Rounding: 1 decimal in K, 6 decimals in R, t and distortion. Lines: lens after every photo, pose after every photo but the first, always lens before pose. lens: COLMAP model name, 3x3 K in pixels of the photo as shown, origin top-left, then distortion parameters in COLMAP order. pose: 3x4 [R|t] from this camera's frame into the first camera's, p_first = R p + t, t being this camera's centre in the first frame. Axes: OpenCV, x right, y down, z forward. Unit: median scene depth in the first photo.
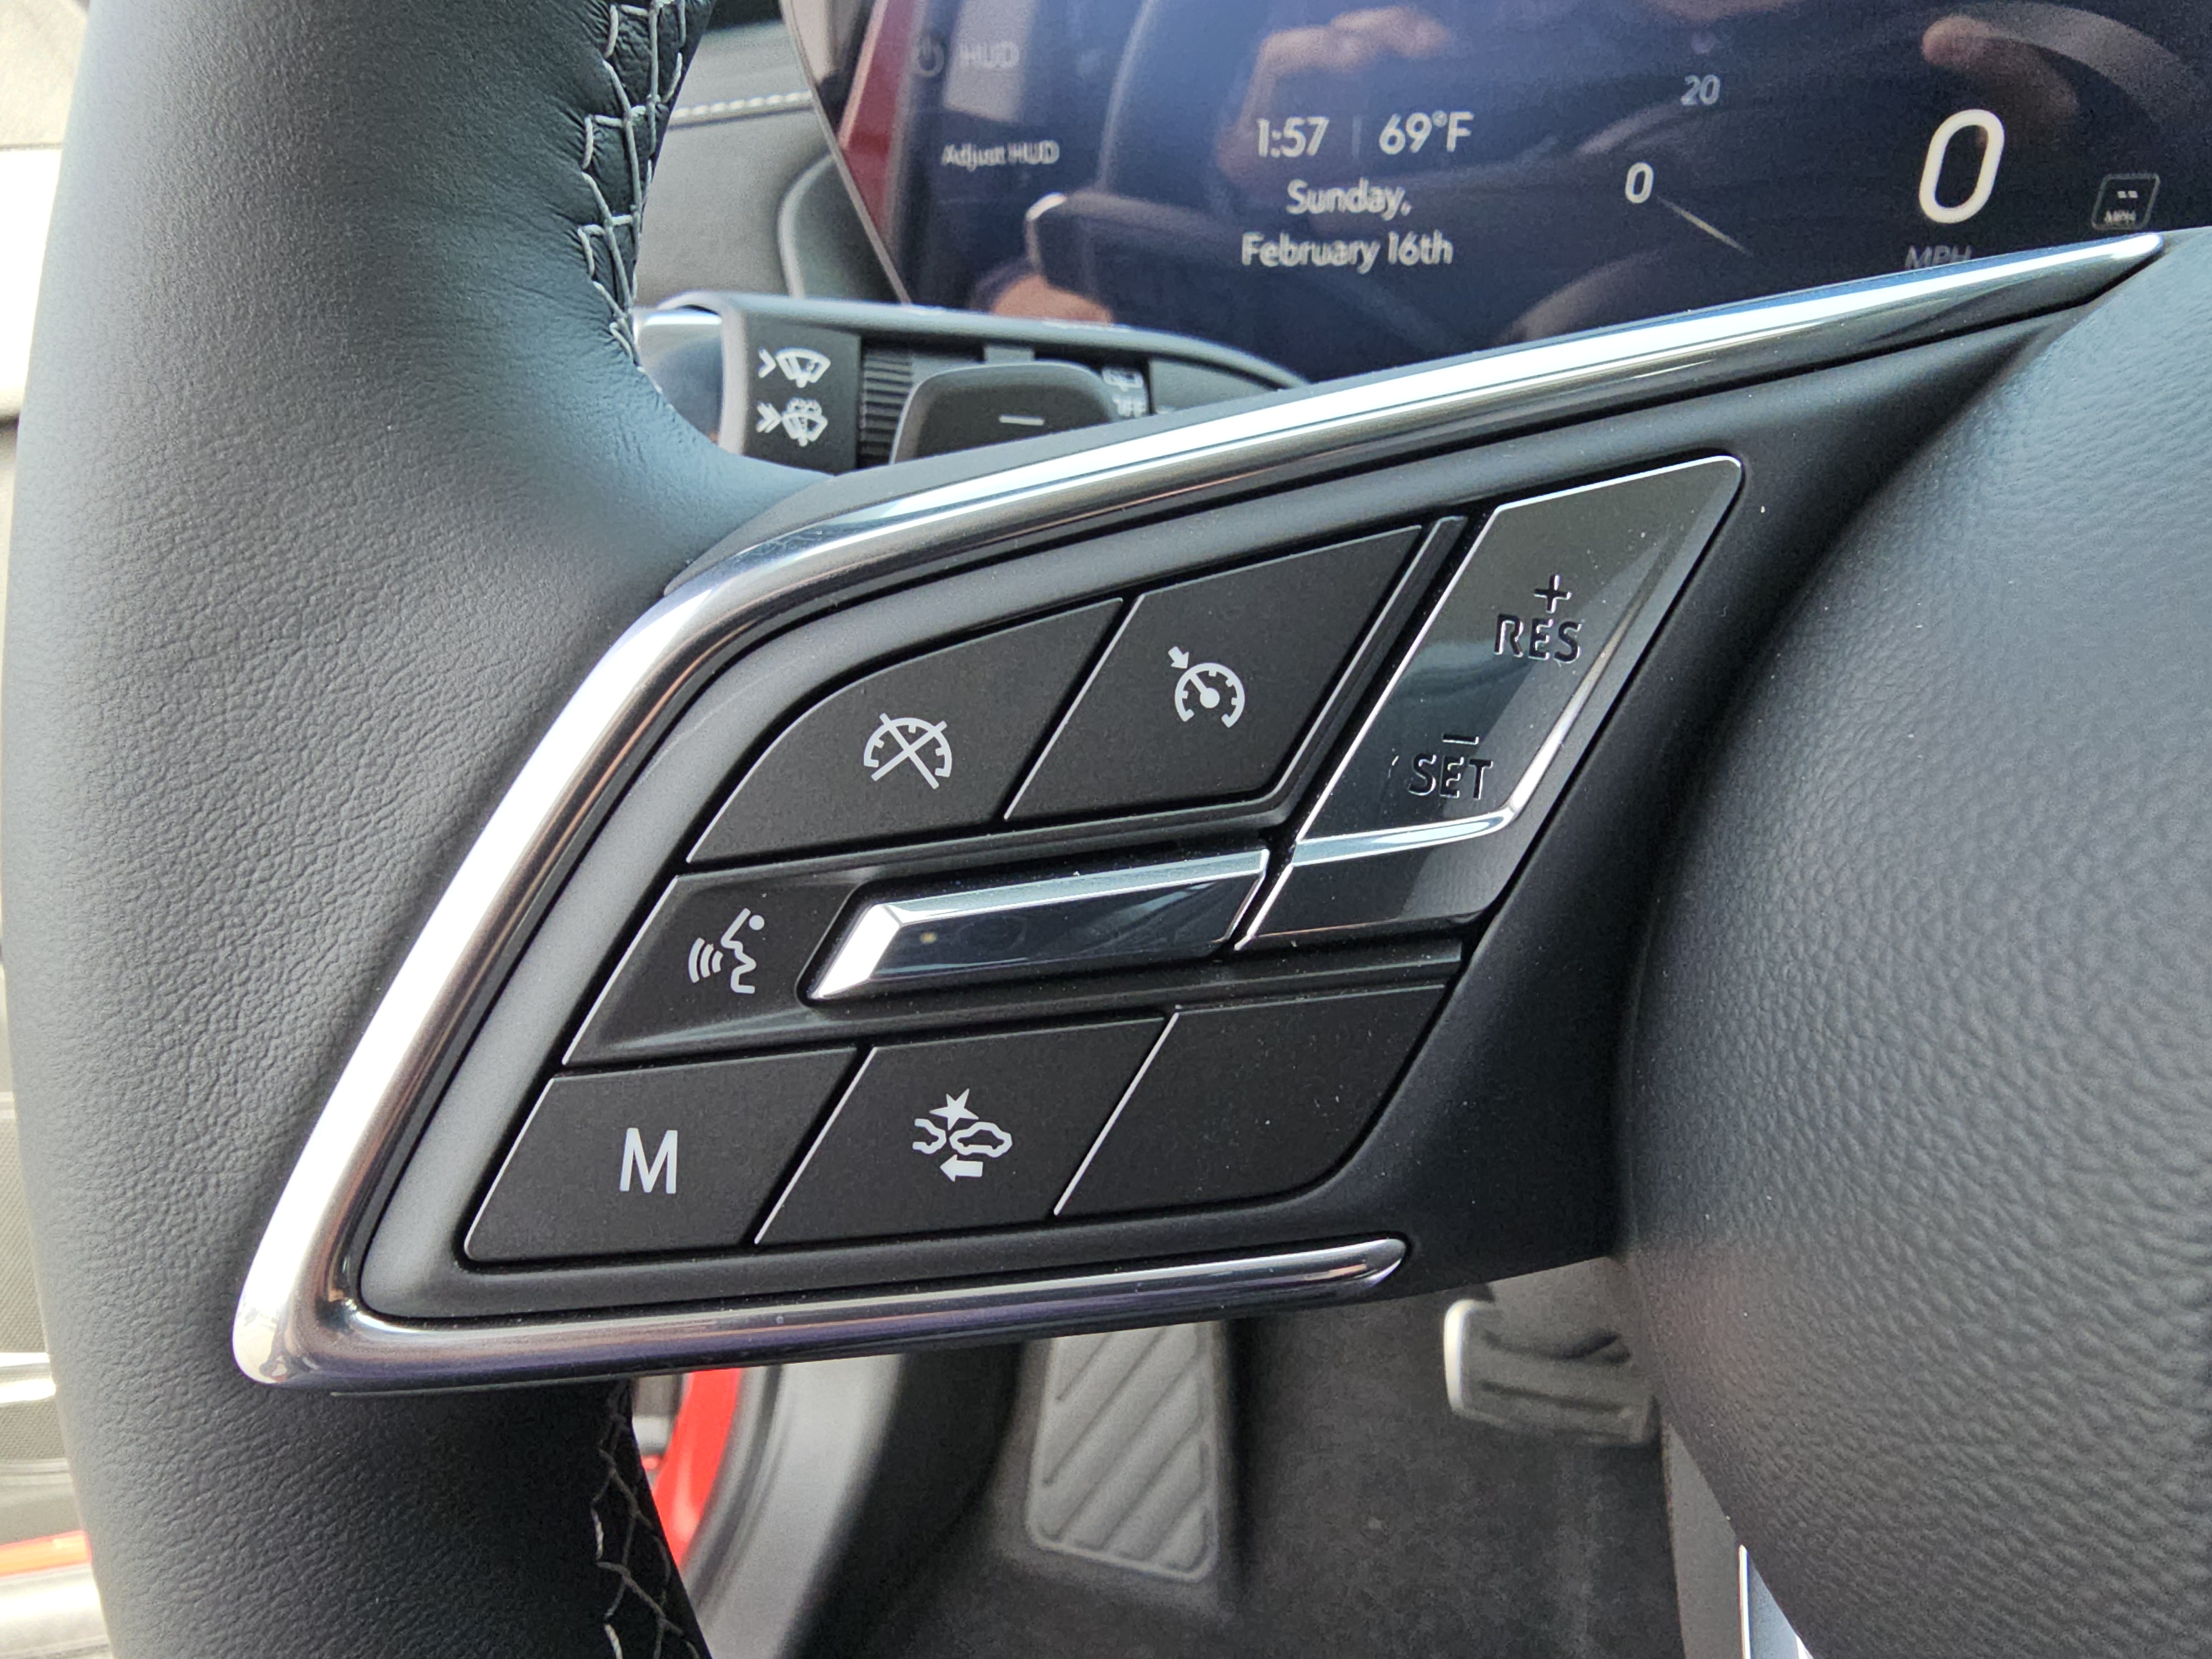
lens RADIAL K [[1384.7, 0, 1035.5], [0, 1384.7, 847.5], [0, 0, 1]] dist [-0.001423, -0.003459]
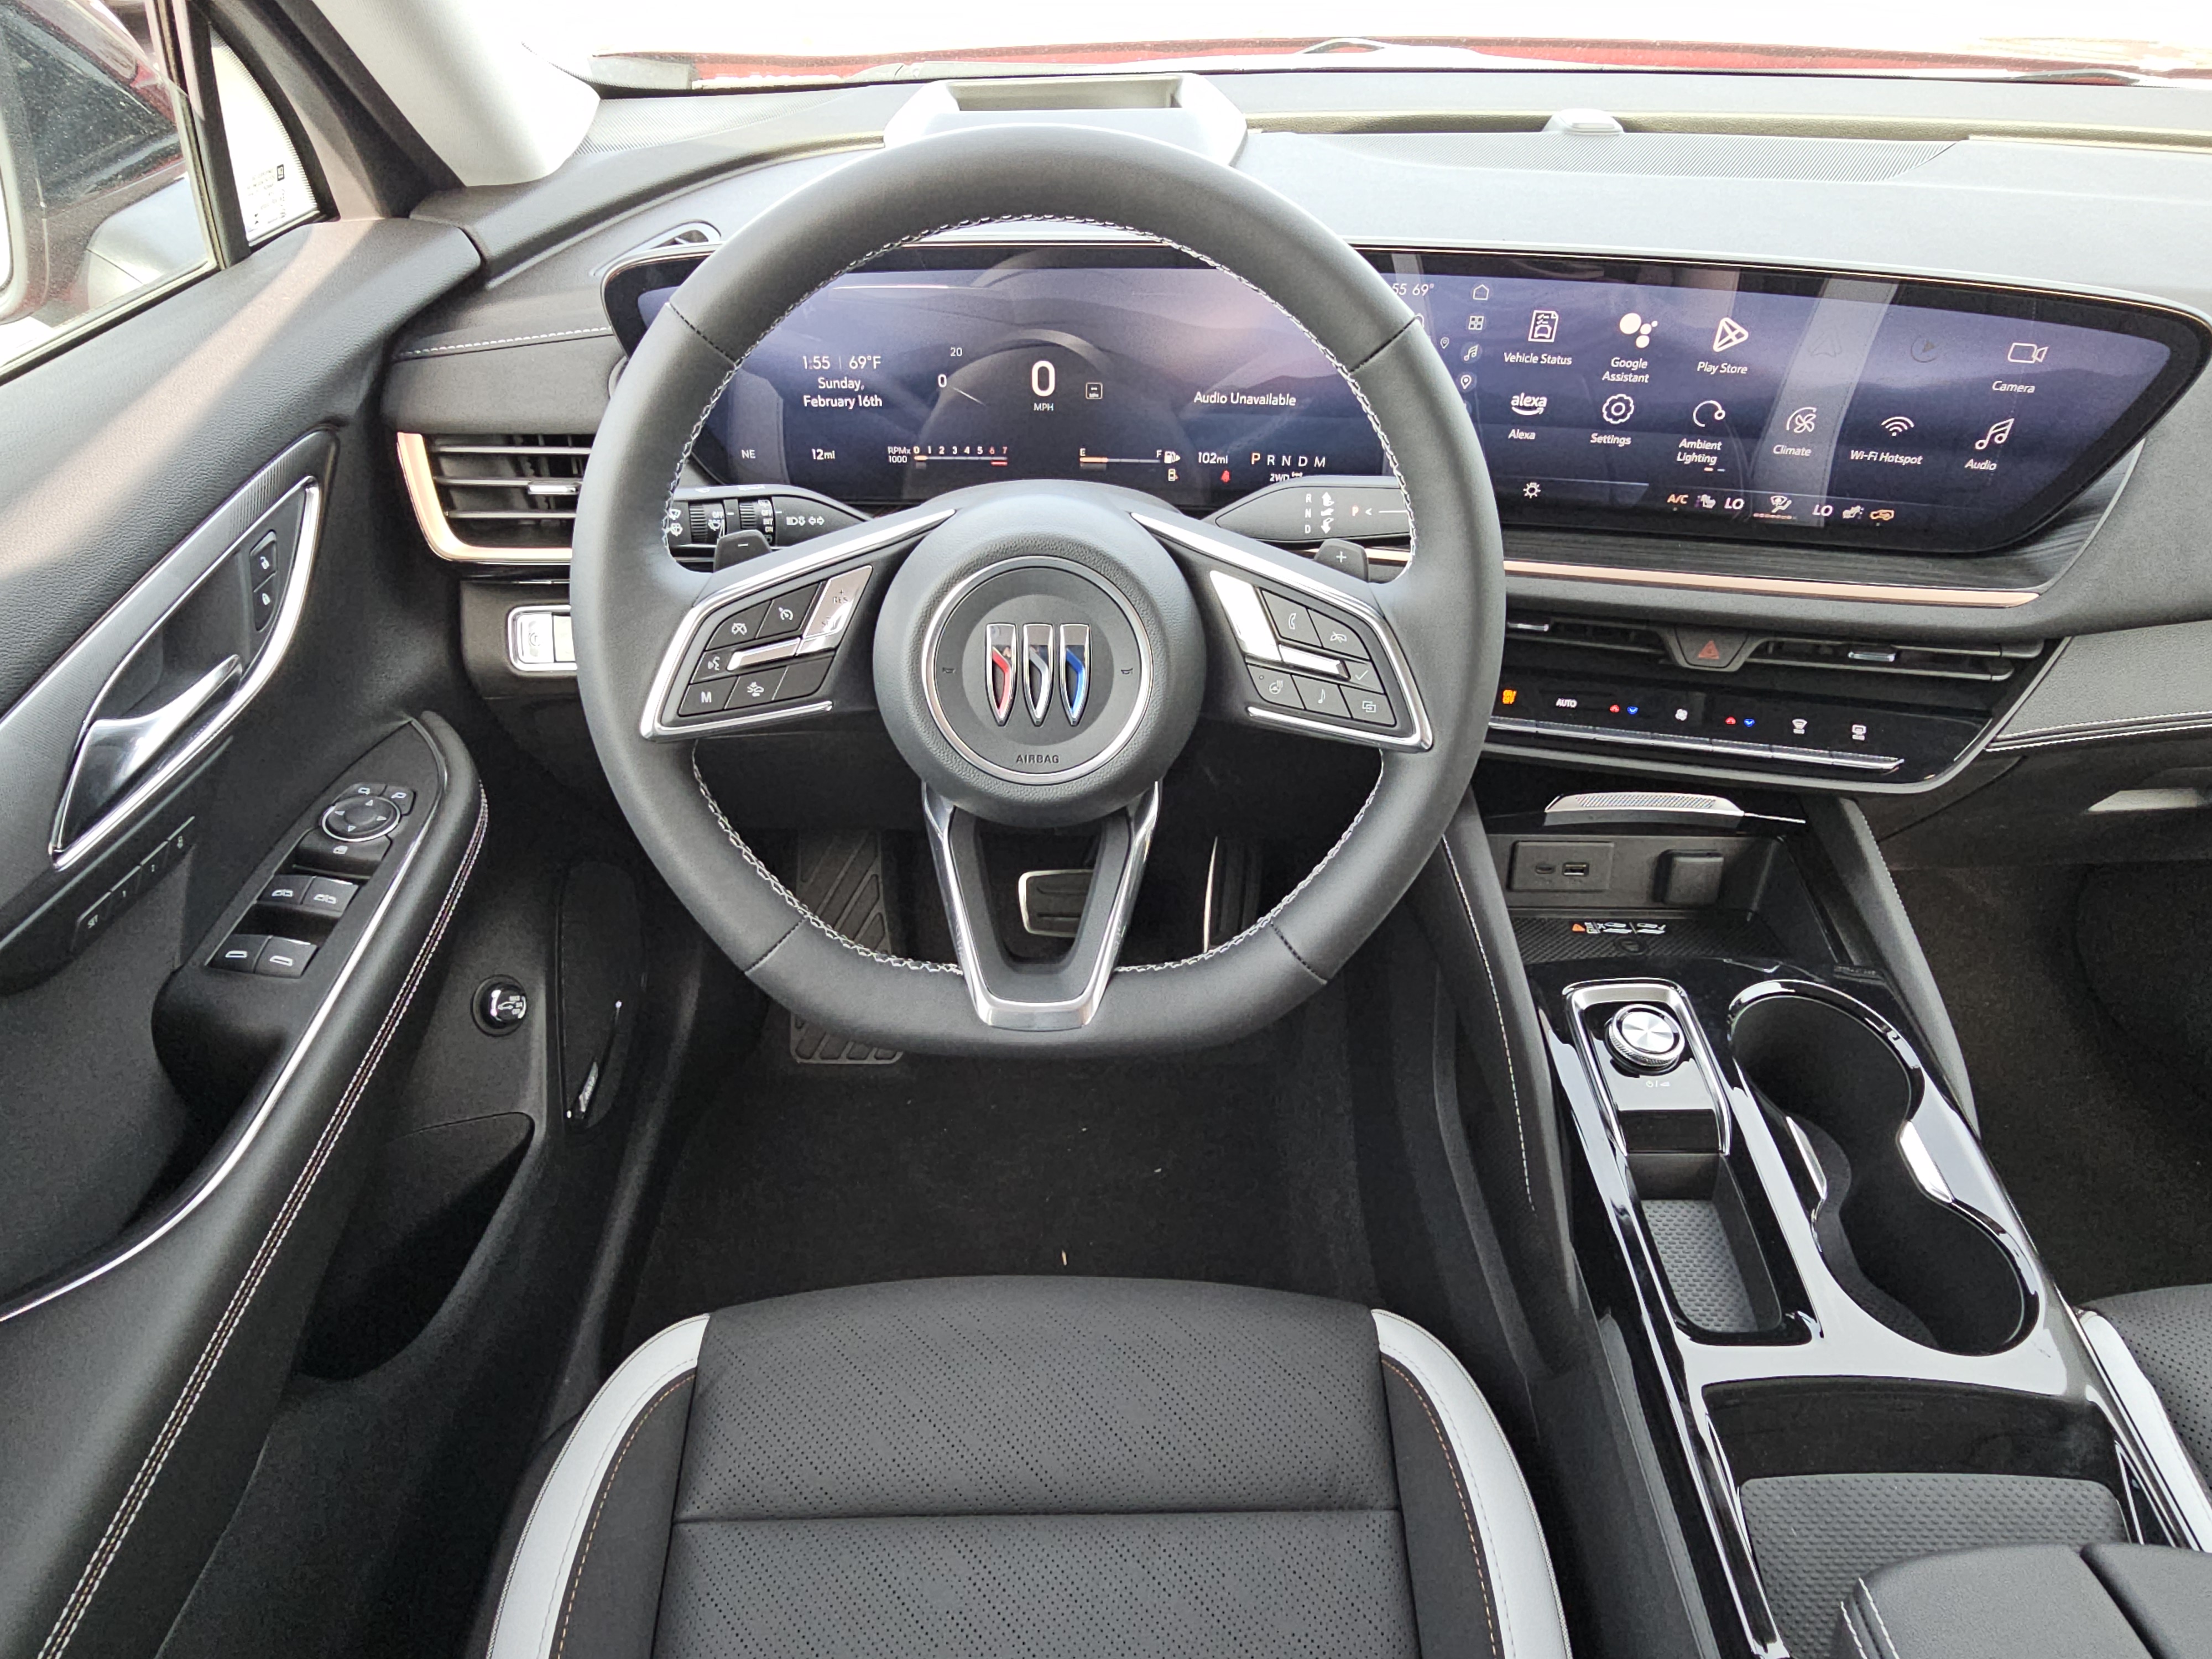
lens RADIAL K [[1360.1, 0, 1095.5], [0, 1360.1, 819.2], [0, 0, 1]] dist [-0.002226, 0.000234]
pose [[0.960996, -0.128201, 0.245053, -0.052589], [0.090731, 0.983174, 0.158543, -0.017233], [-0.261255, -0.130126, 0.956459, -1.801239]]
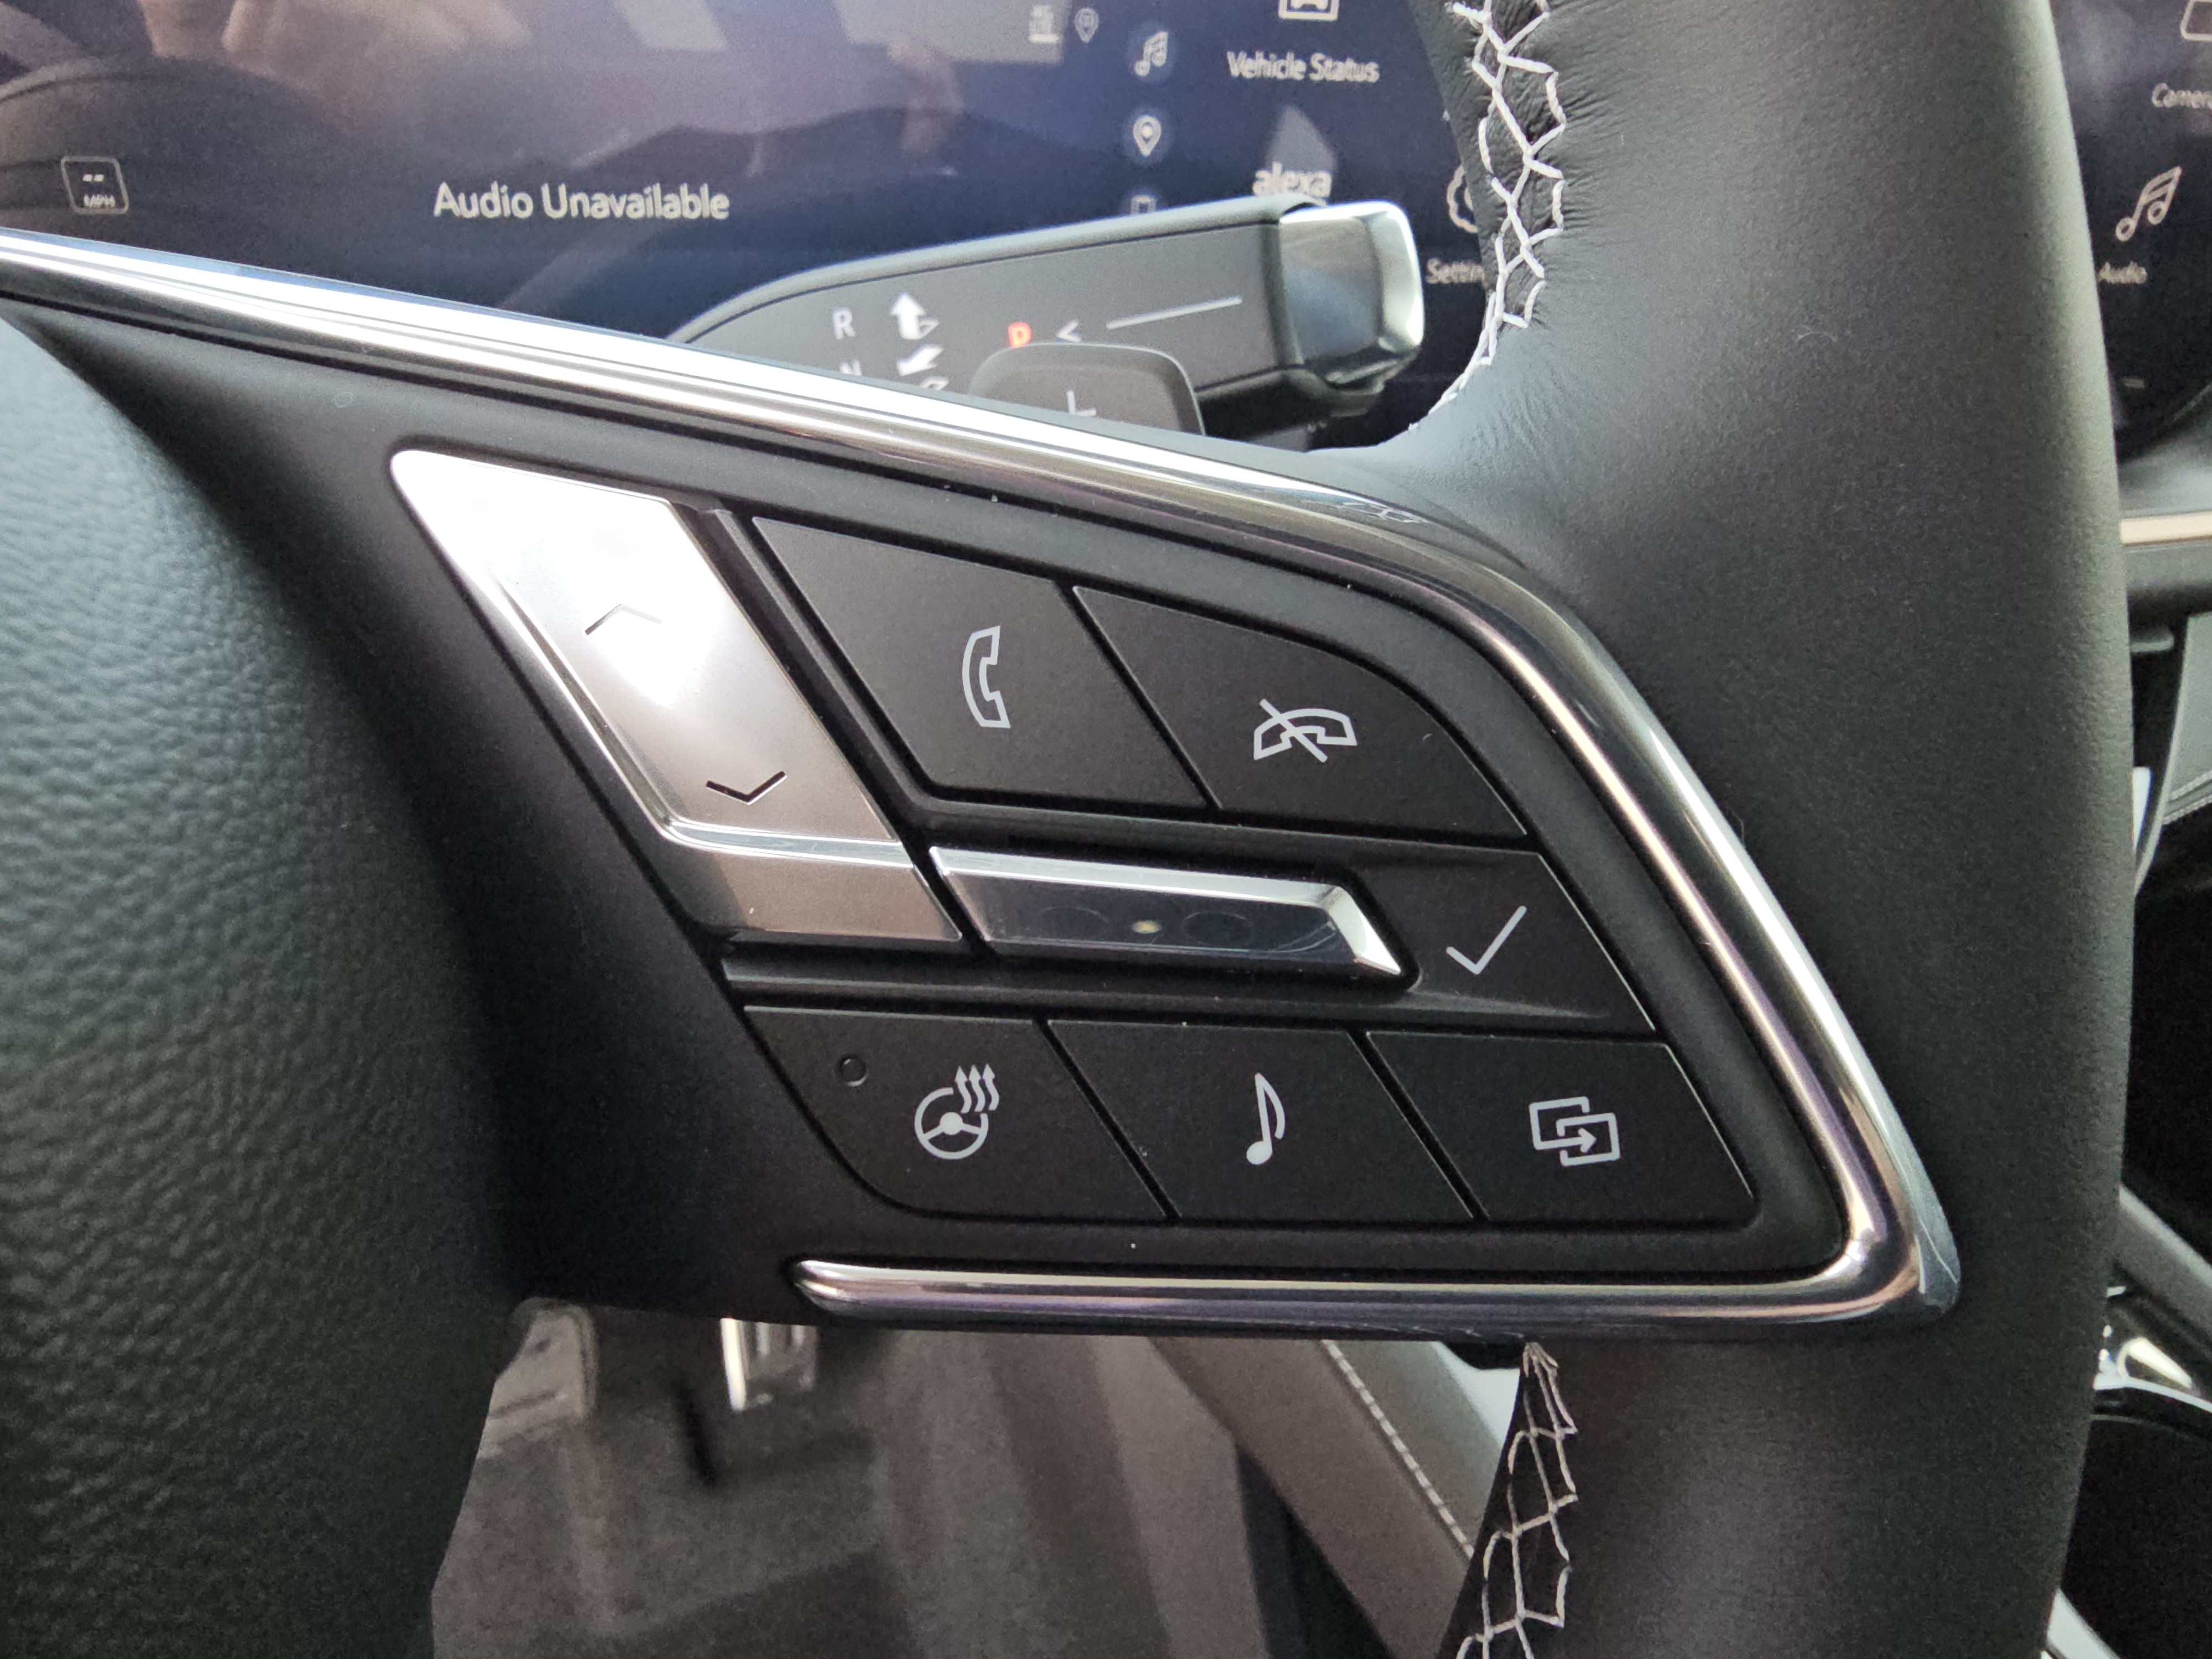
lens RADIAL K [[1384.7, 0, 1035.5], [0, 1384.7, 847.5], [0, 0, 1]] dist [-0.001423, -0.003459]
pose [[0.792151, -0.243874, 0.559484, 0.599550], [0.239335, 0.967399, 0.082816, 0.056435], [-0.561440, 0.068302, 0.824694, -0.131158]]
